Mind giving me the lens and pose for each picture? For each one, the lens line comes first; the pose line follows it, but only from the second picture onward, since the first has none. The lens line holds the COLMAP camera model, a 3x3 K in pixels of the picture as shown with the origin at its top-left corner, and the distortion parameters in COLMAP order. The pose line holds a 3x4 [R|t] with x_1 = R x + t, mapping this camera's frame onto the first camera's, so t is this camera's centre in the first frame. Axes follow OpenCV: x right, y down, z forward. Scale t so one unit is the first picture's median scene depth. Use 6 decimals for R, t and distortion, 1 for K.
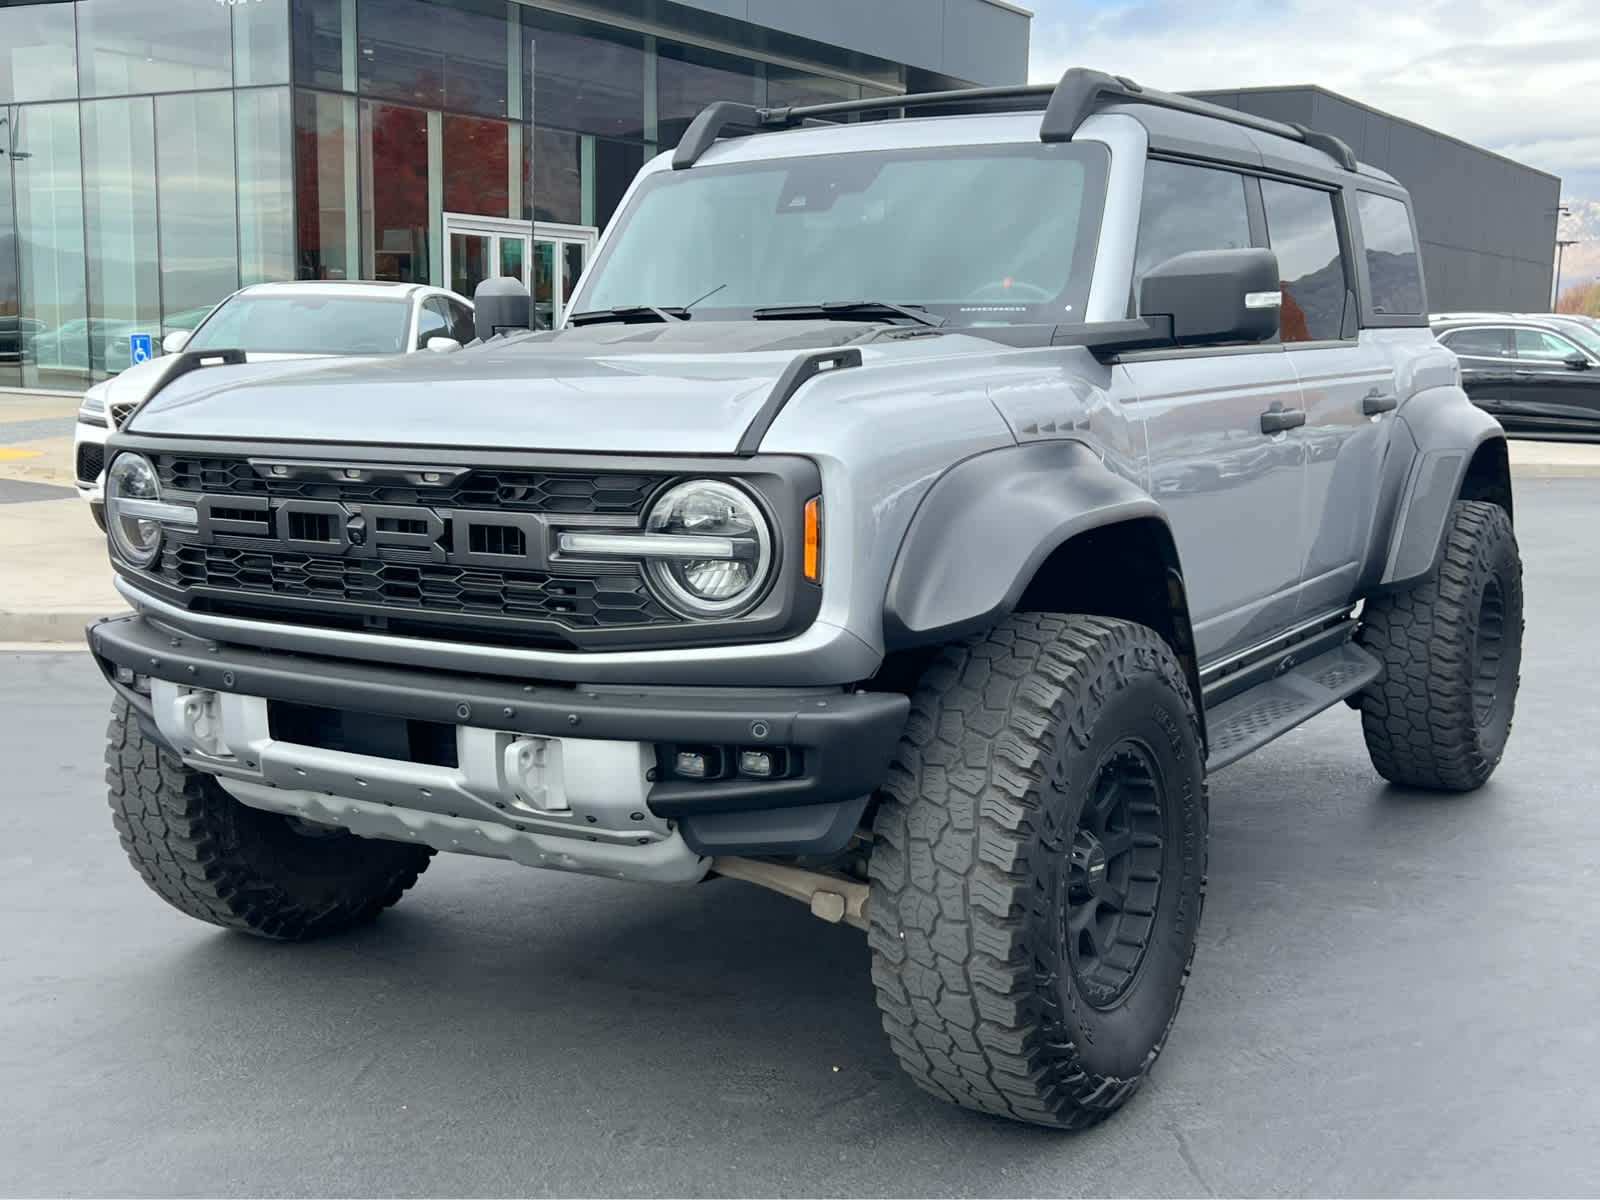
lens RADIAL K [[1803.8, 0, 800.0], [0, 1803.8, 600.0], [0, 0, 1]] dist [0.213523, -0.633963]
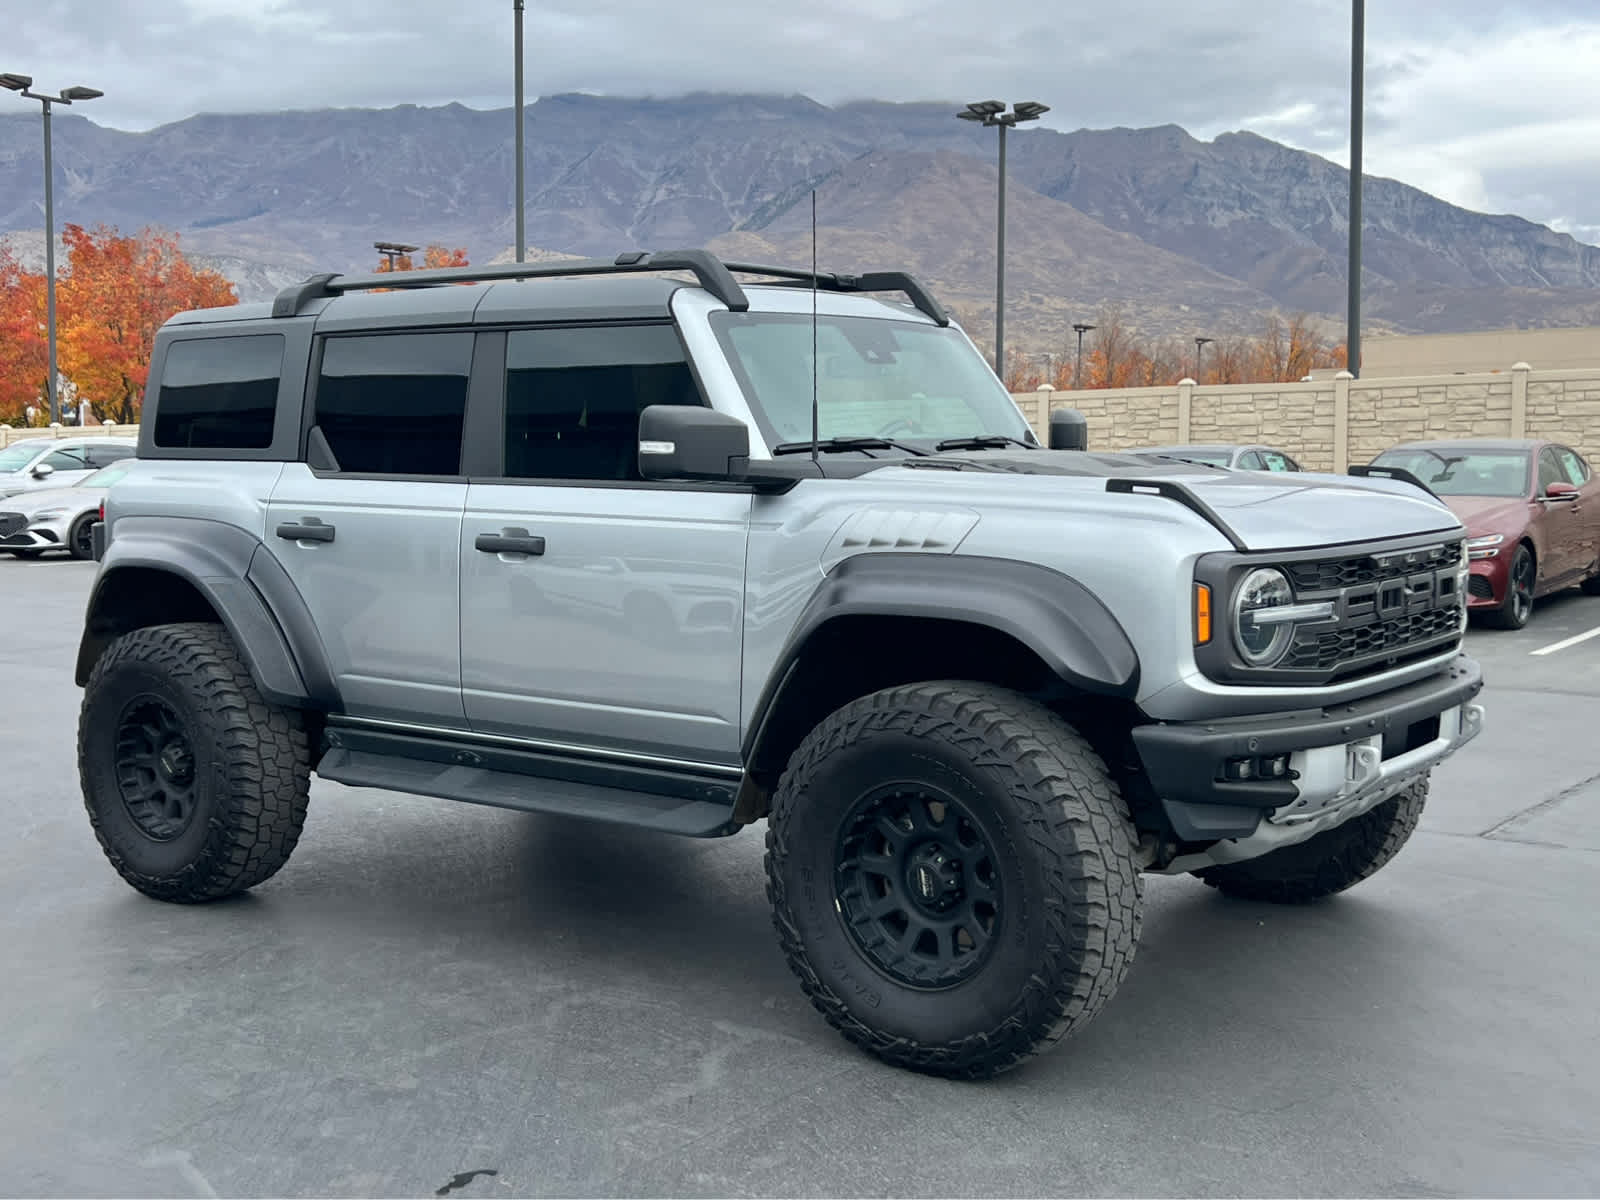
lens RADIAL K [[1828.8, 0, 800.0], [0, 1828.8, 600.0], [0, 0, 1]] dist [0.114609, -0.220425]
pose [[0.089333, -0.085920, 0.992289, -1.720564], [0.150650, 0.985976, 0.071810, -0.209935], [-0.984543, 0.143073, 0.101024, 1.310903]]
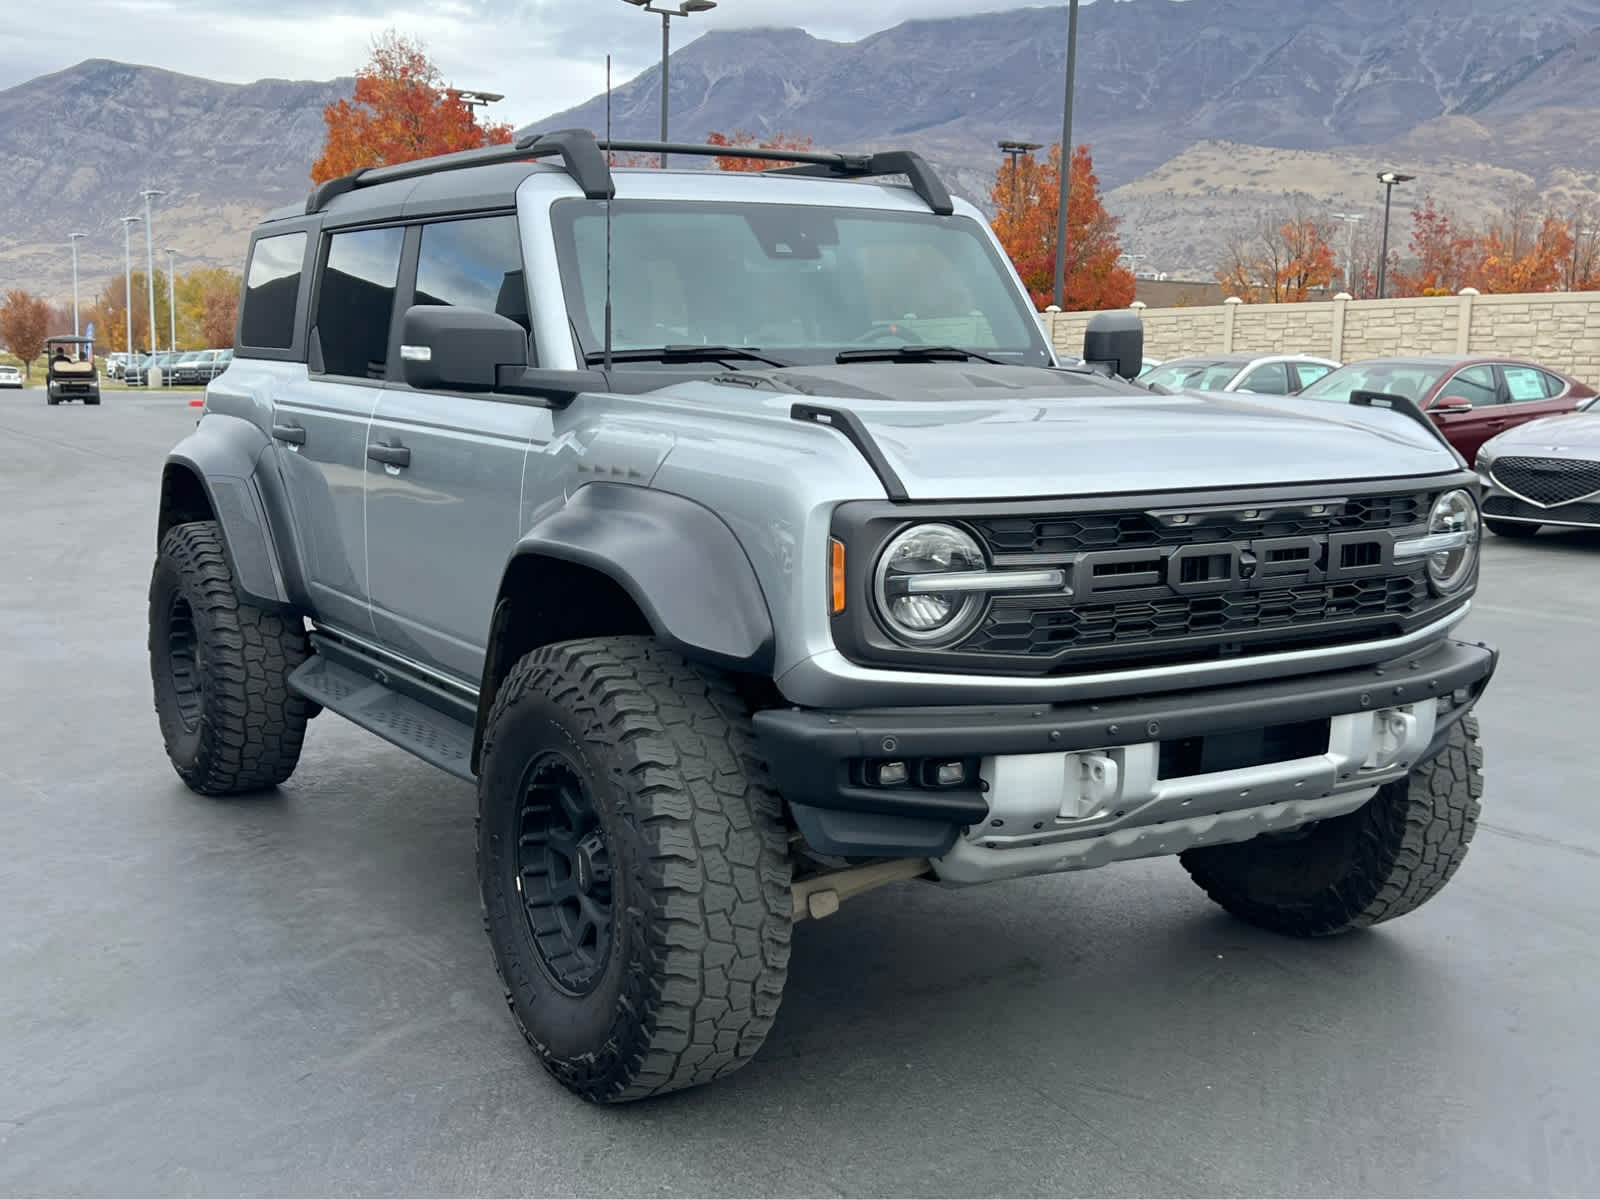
lens RADIAL K [[1828.8, 0, 800.0], [0, 1828.8, 600.0], [0, 0, 1]] dist [0.114609, -0.220425]
pose [[0.441181, -0.121013, 0.889222, -1.342592], [0.122501, 0.989712, 0.073911, -0.131472], [-0.889018, 0.076323, 0.451466, 0.730164]]
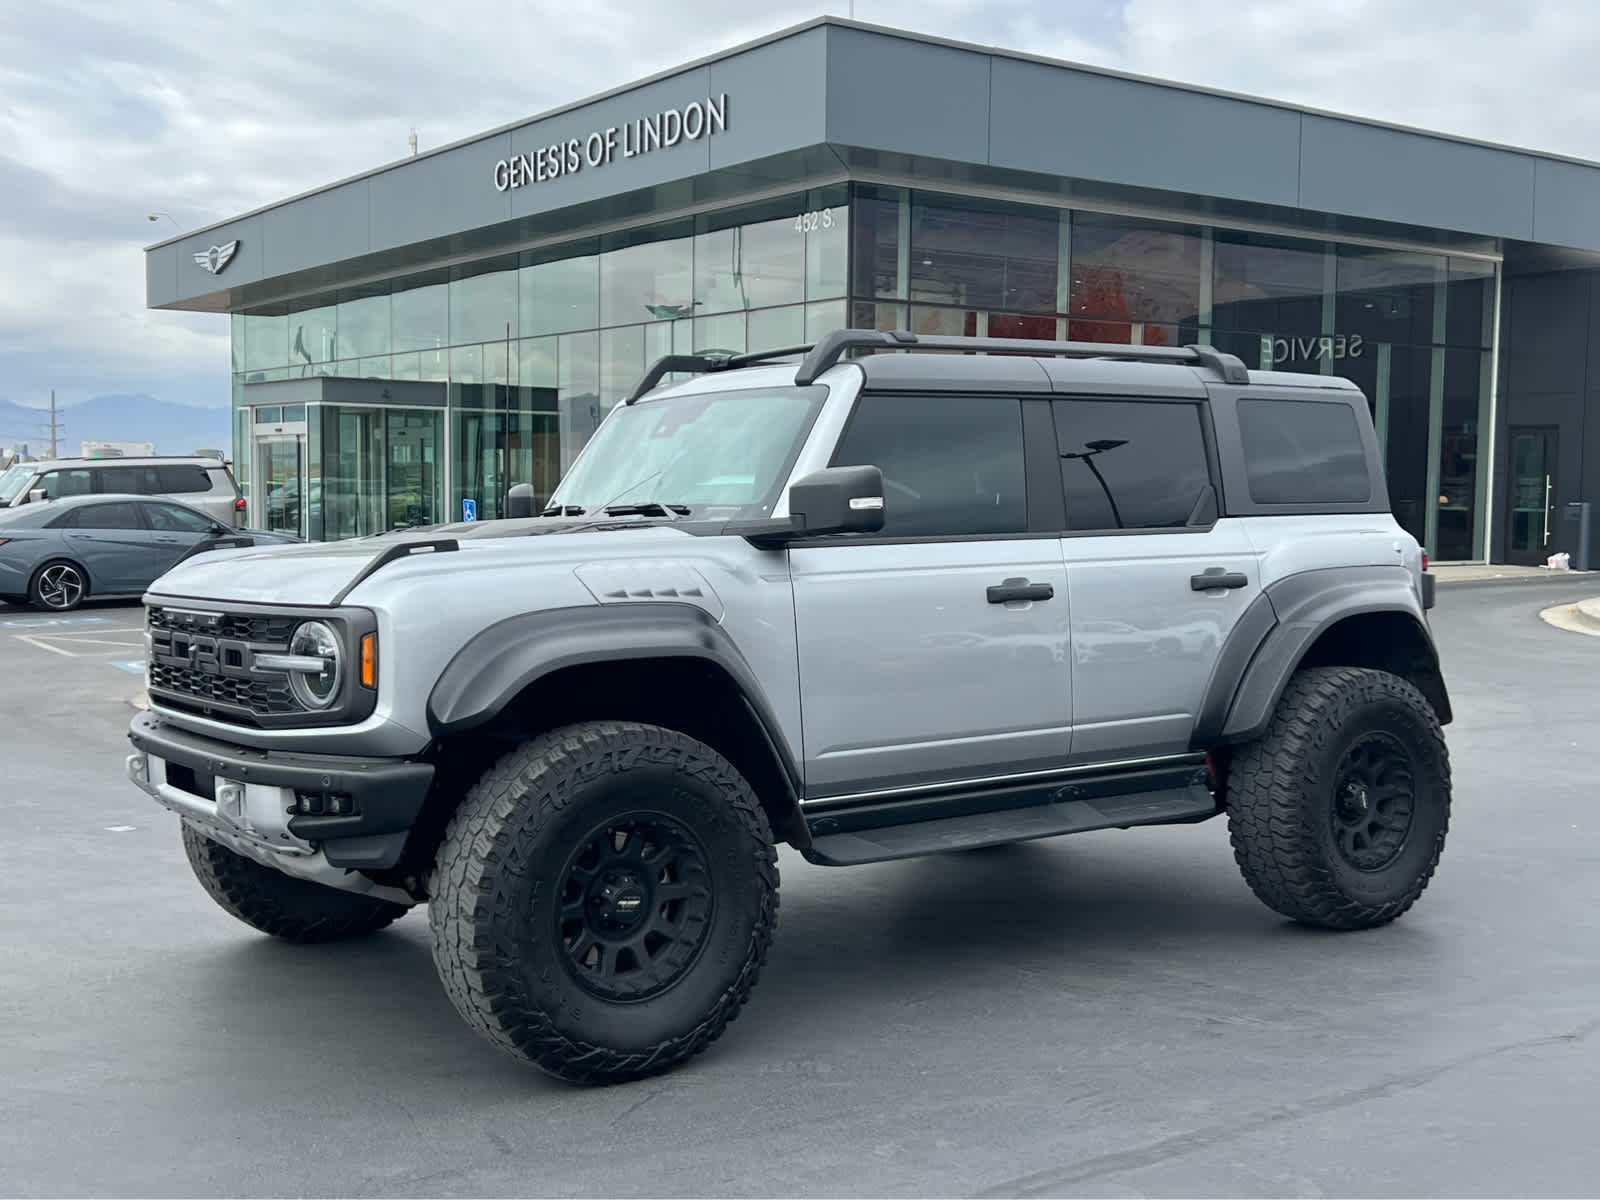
lens RADIAL K [[1803.8, 0, 800.0], [0, 1803.8, 600.0], [0, 0, 1]] dist [0.213523, -0.633963]
pose [[0.927879, 0.012399, -0.372676, 0.839808], [-0.046906, 0.995389, -0.083668, 0.025535], [0.369920, 0.095114, 0.924182, -0.289700]]
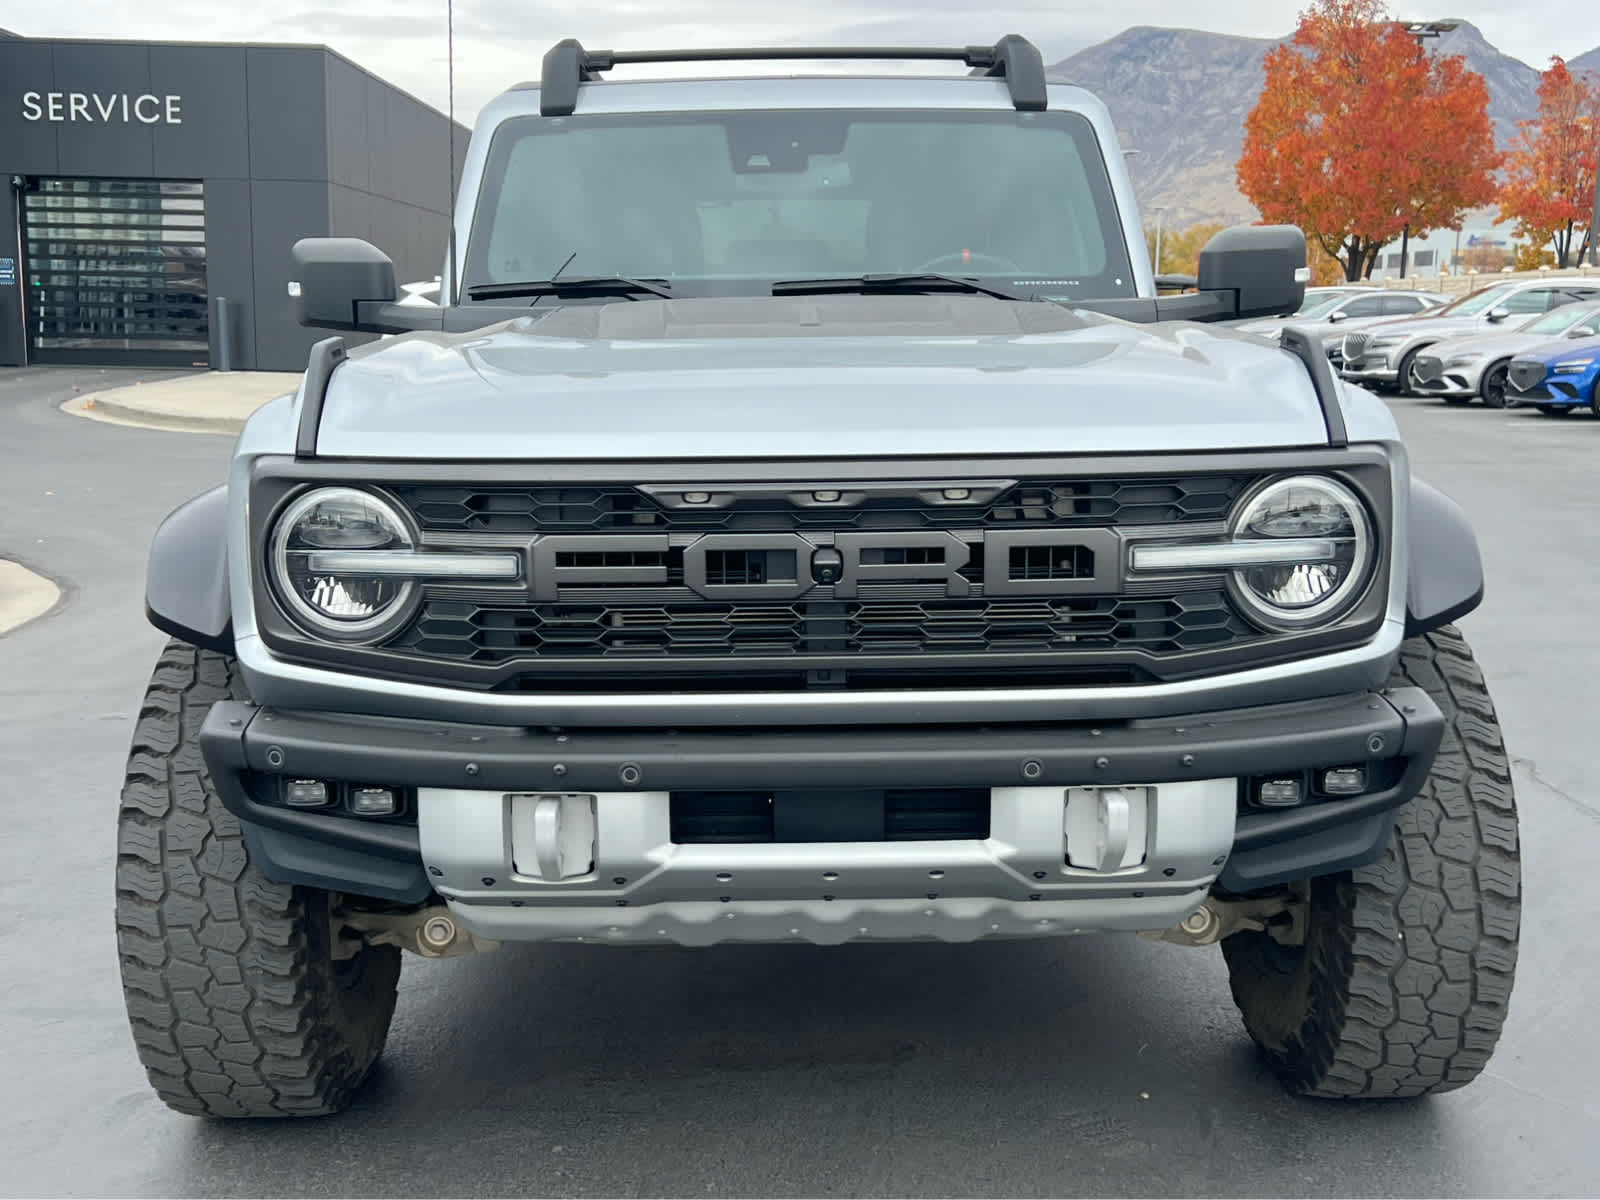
lens RADIAL K [[1803.8, 0, 800.0], [0, 1803.8, 600.0], [0, 0, 1]] dist [0.213523, -0.633963]
pose [[0.834972, -0.094204, 0.542169, -0.678589], [0.083510, 0.995519, 0.044367, -0.059036], [-0.543919, 0.008231, 0.839097, 0.333491]]
